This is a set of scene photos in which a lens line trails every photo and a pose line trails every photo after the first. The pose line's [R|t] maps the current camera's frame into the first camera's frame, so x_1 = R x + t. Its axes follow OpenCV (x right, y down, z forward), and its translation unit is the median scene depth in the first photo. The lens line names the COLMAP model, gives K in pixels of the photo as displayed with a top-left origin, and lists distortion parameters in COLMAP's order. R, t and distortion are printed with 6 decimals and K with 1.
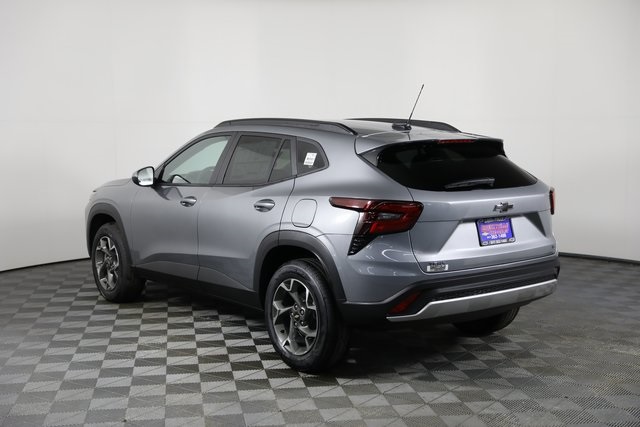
lens RADIAL K [[917.5, 0, 320.6], [0, 917.5, 214.8], [0, 0, 1]] dist [0.163731, 0.000000]
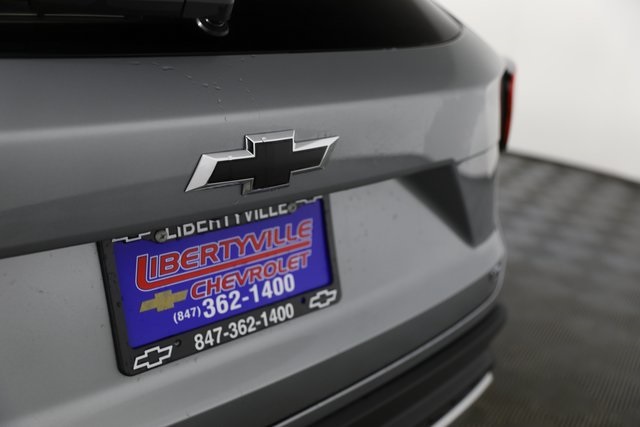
lens RADIAL K [[665.4, 0, 320.8], [0, 665.4, 212.9], [0, 0, 1]] dist [0.059169, 0.000000]
pose [[0.998157, 0.045356, 0.040315, 0.199105], [-0.052631, 0.977747, 0.203078, -0.024779], [-0.030207, -0.204826, 0.978332, 0.849737]]
